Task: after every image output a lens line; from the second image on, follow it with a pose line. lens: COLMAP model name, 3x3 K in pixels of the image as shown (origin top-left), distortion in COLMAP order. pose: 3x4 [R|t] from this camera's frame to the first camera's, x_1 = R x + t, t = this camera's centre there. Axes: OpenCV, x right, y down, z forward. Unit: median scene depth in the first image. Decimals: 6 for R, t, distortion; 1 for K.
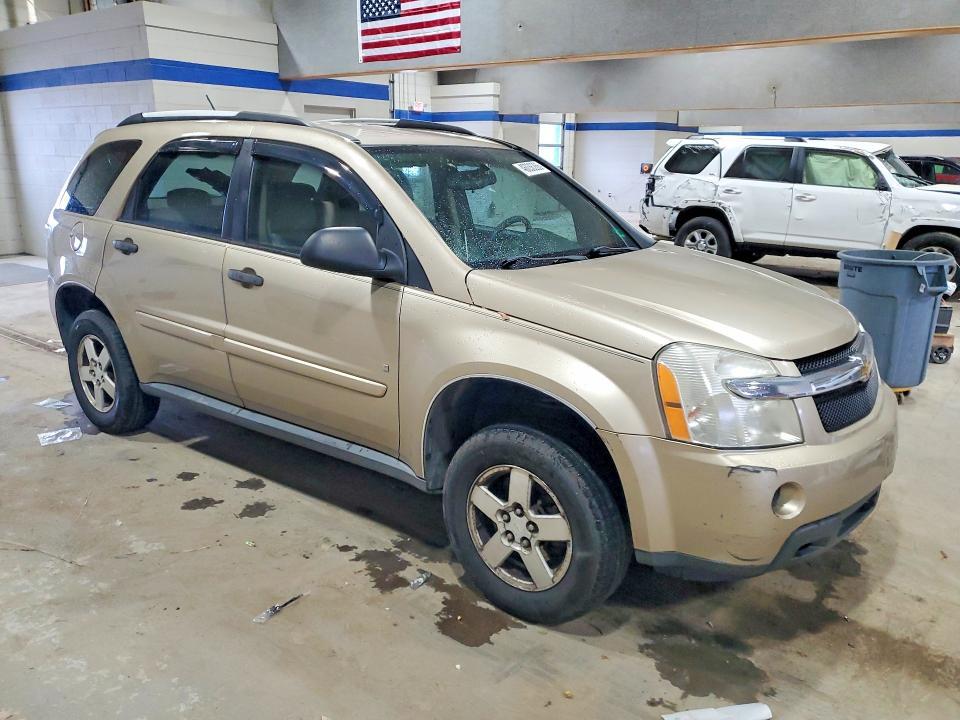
lens RADIAL K [[722.7, 0, 480.0], [0, 722.7, 360.0], [0, 0, 1]] dist [0.008459, 0.007549]
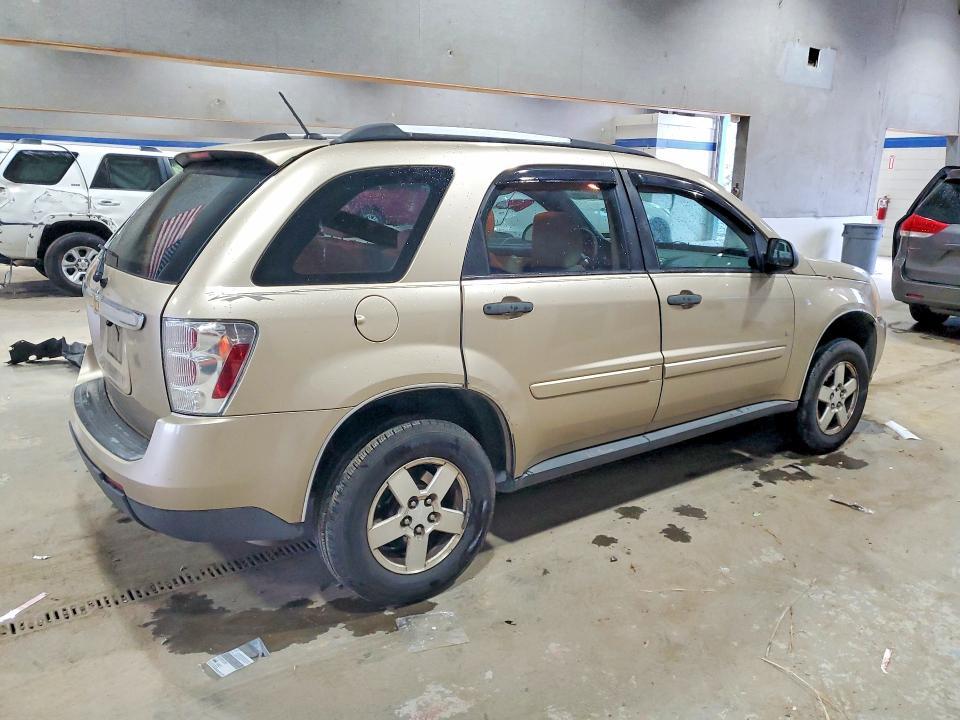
lens RADIAL K [[723.8, 0, 480.0], [0, 723.8, 360.0], [0, 0, 1]] dist [-0.001209, 0.032695]
pose [[0.315982, -0.241372, 0.917549, -1.315678], [0.242192, 0.955578, 0.167971, -0.261262], [-0.917332, 0.169147, 0.360403, 0.838743]]
